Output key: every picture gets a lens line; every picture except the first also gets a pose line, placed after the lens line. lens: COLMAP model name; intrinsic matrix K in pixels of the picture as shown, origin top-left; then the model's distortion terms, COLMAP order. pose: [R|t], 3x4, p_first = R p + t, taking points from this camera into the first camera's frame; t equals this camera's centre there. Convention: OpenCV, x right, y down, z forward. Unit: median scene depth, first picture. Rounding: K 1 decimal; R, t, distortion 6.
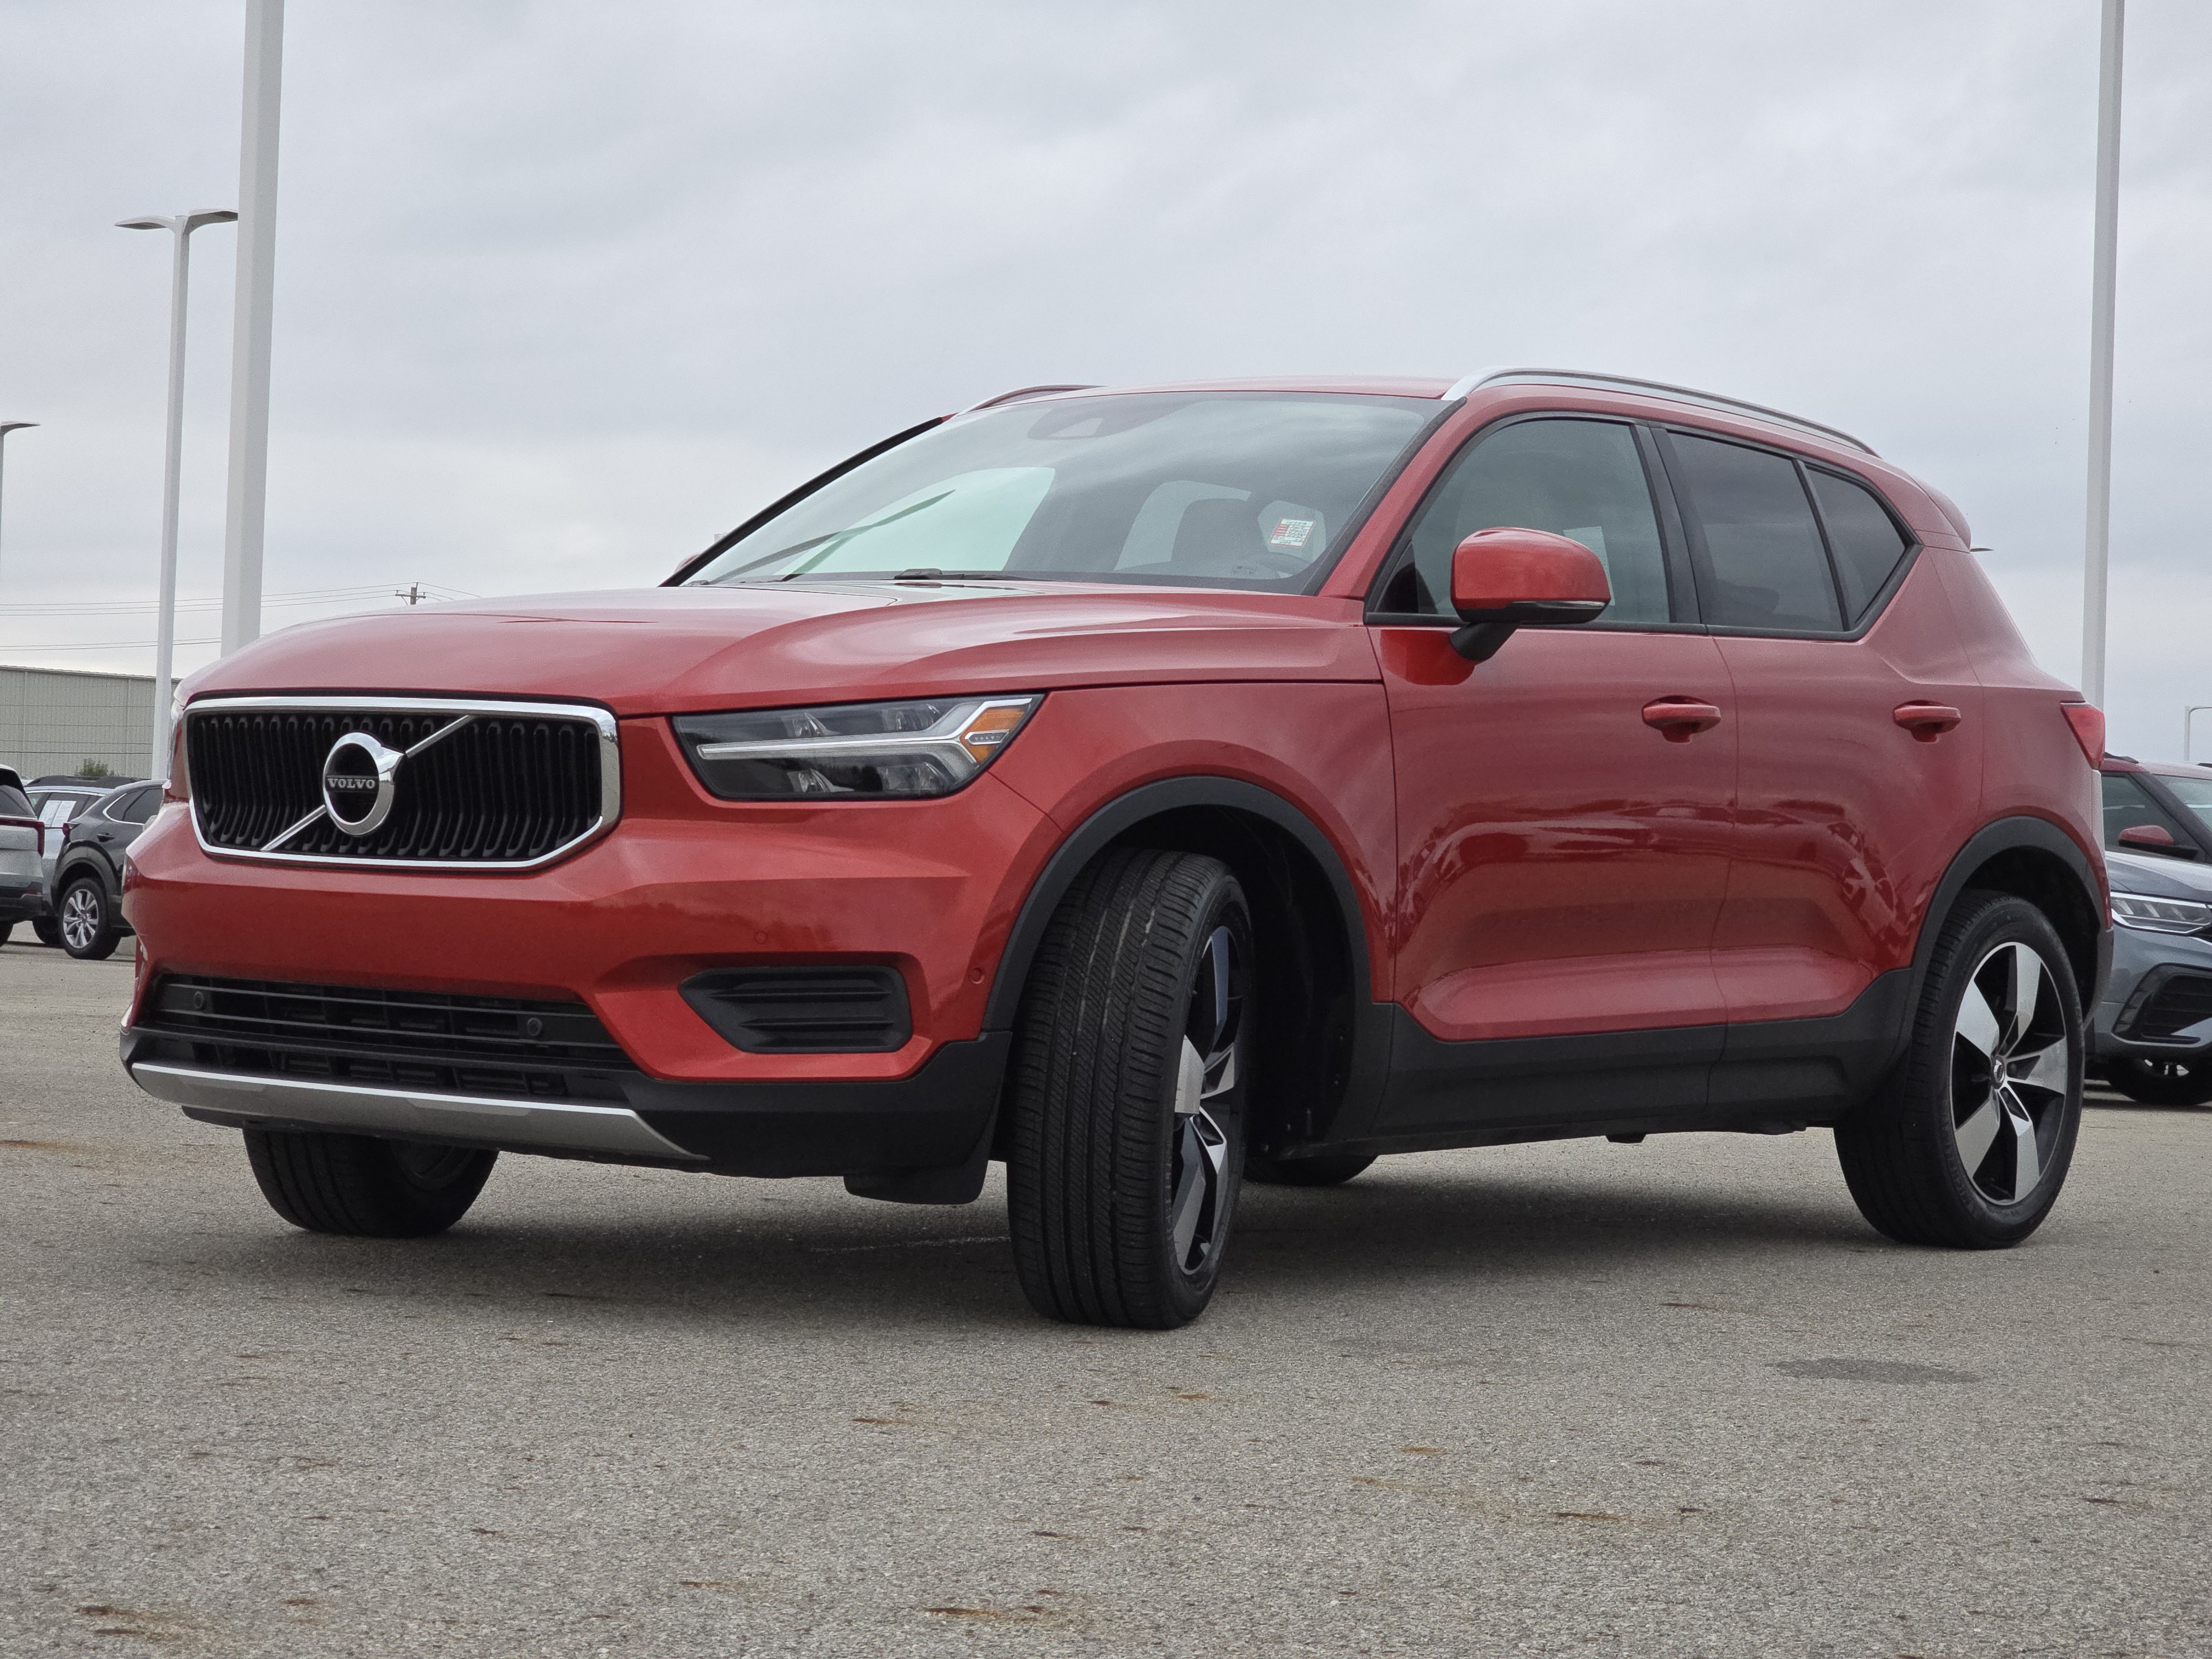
lens RADIAL K [[4400.3, 0, 958.9], [0, 4400.3, 828.7], [0, 0, 1]] dist [0.404692, 0.023103]
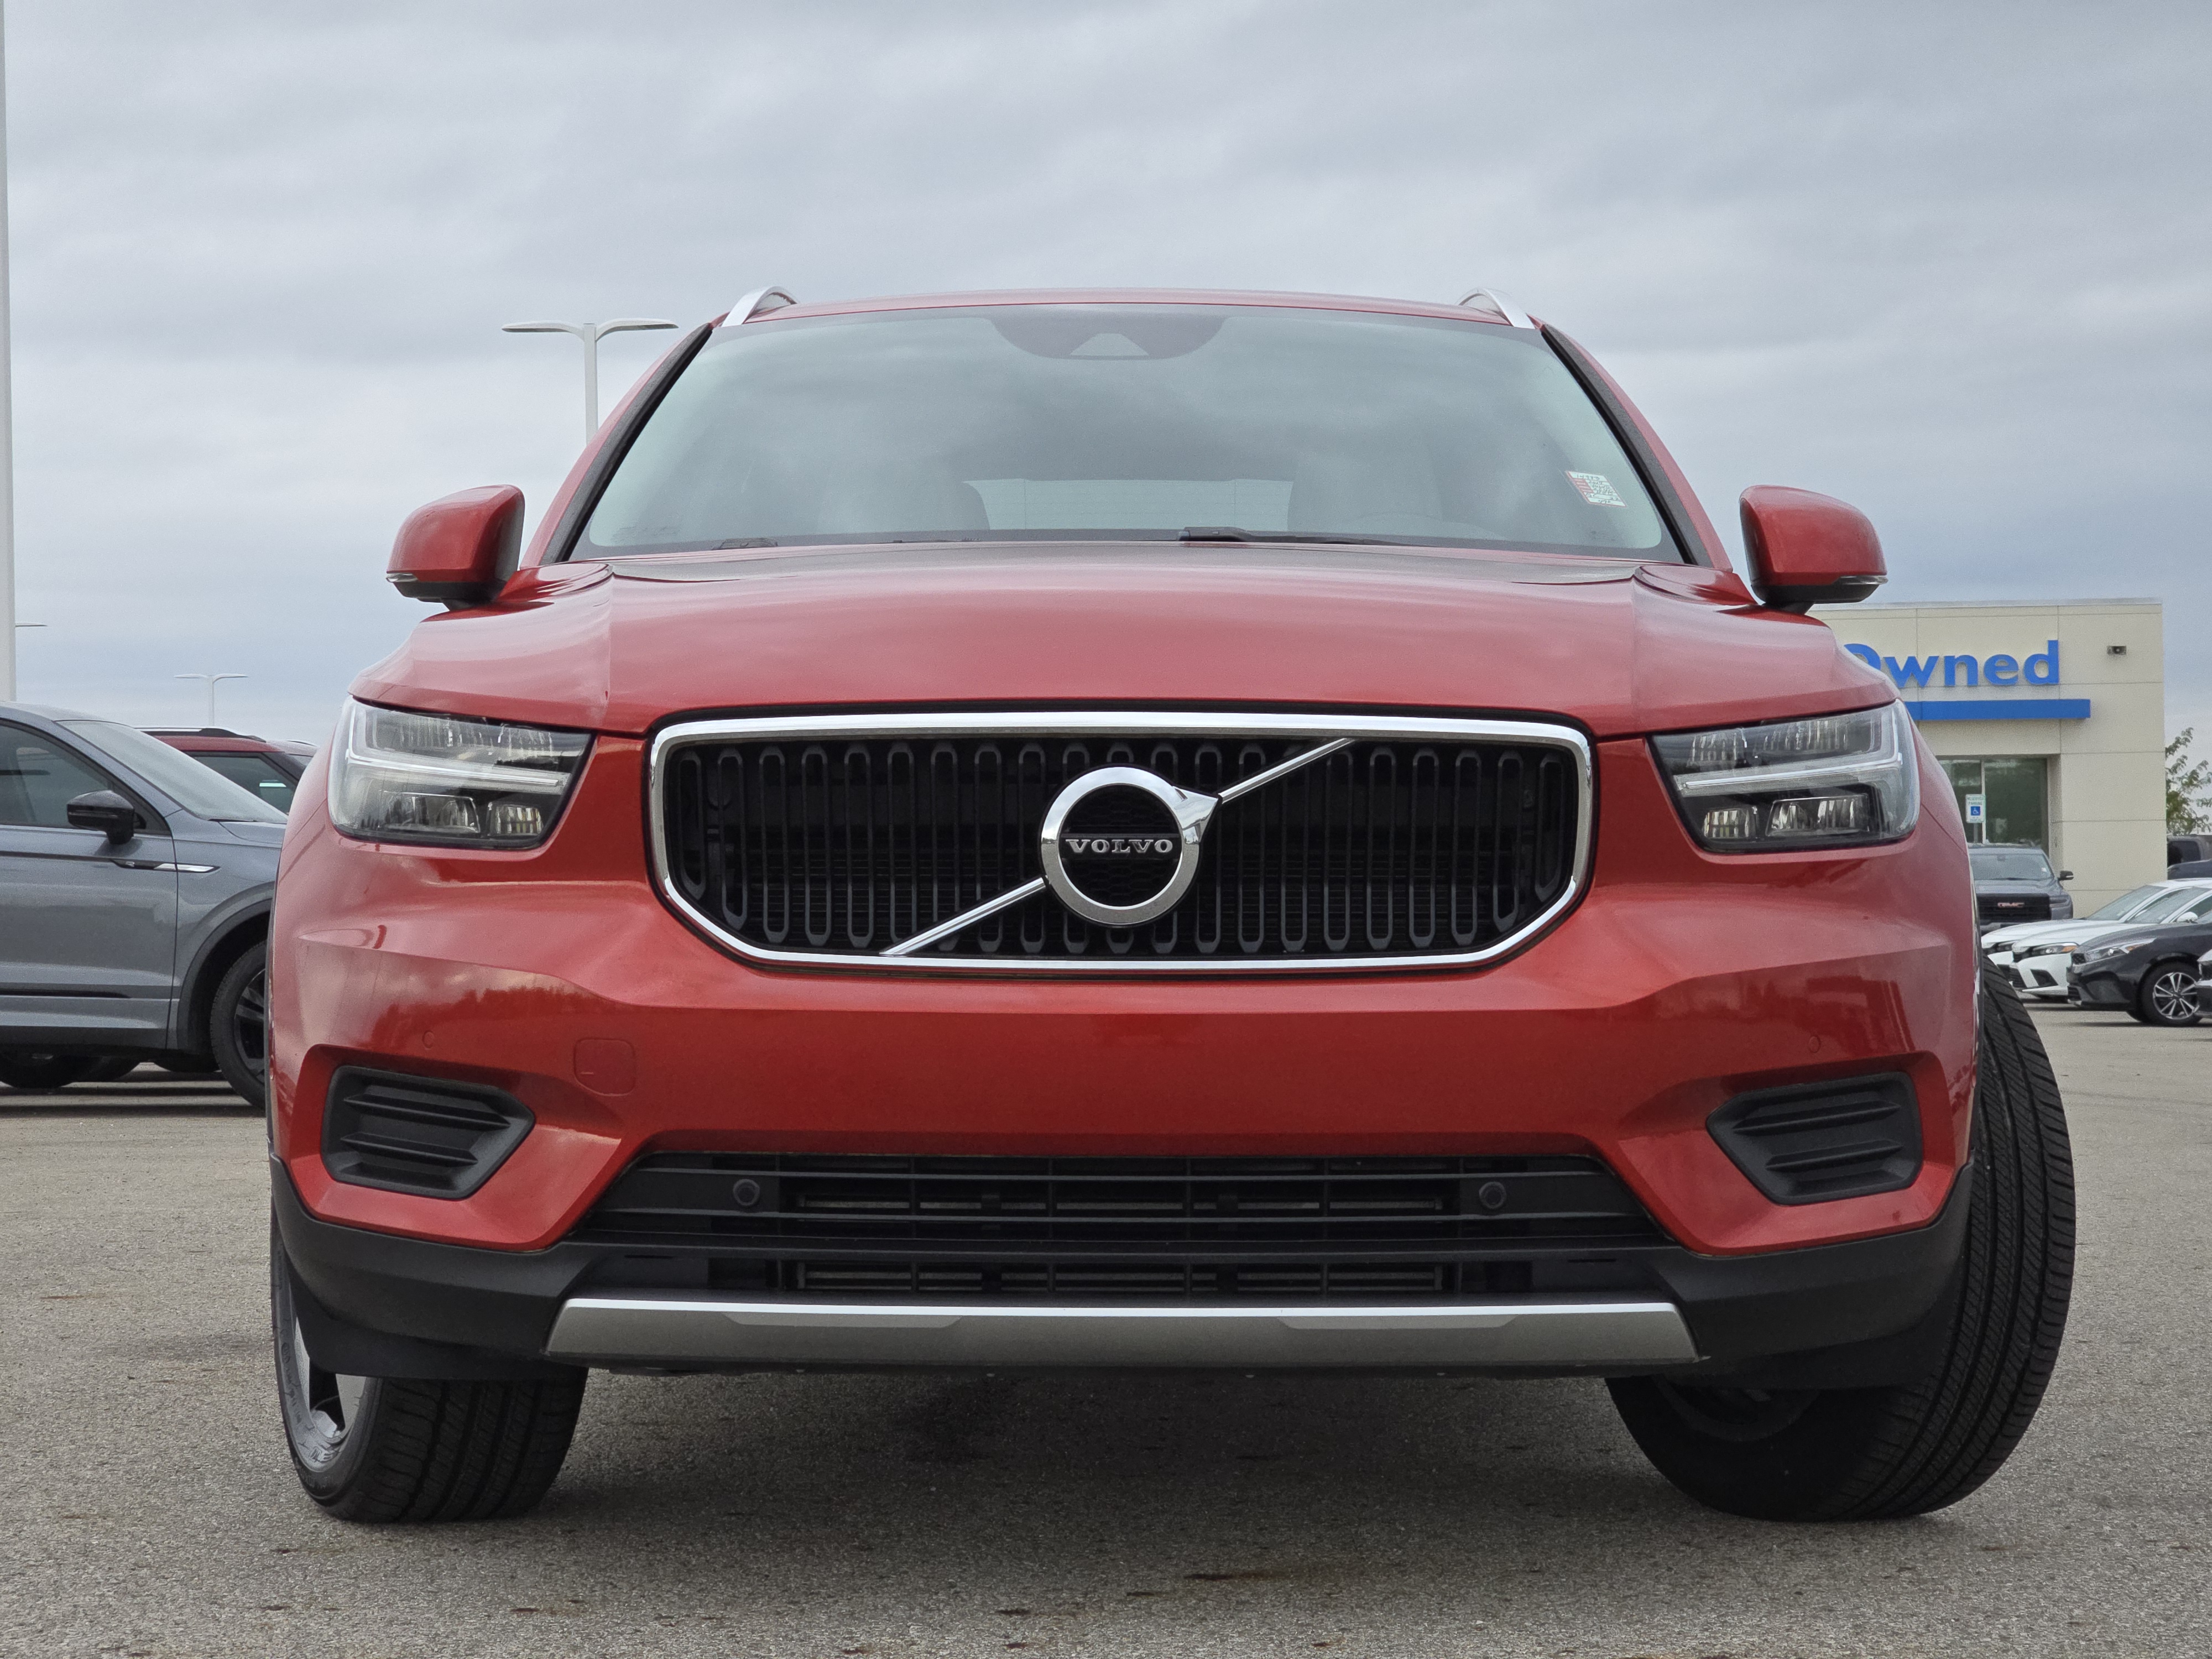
lens RADIAL K [[4414.6, 0, 1106.0], [0, 4414.6, 829.5], [0, 0, 1]] dist [-0.488375, 0.046008]
pose [[0.793066, -0.028748, 0.608457, -0.537089], [0.025943, 0.999573, 0.013413, -0.021507], [-0.608583, 0.005148, 0.793474, 0.488260]]
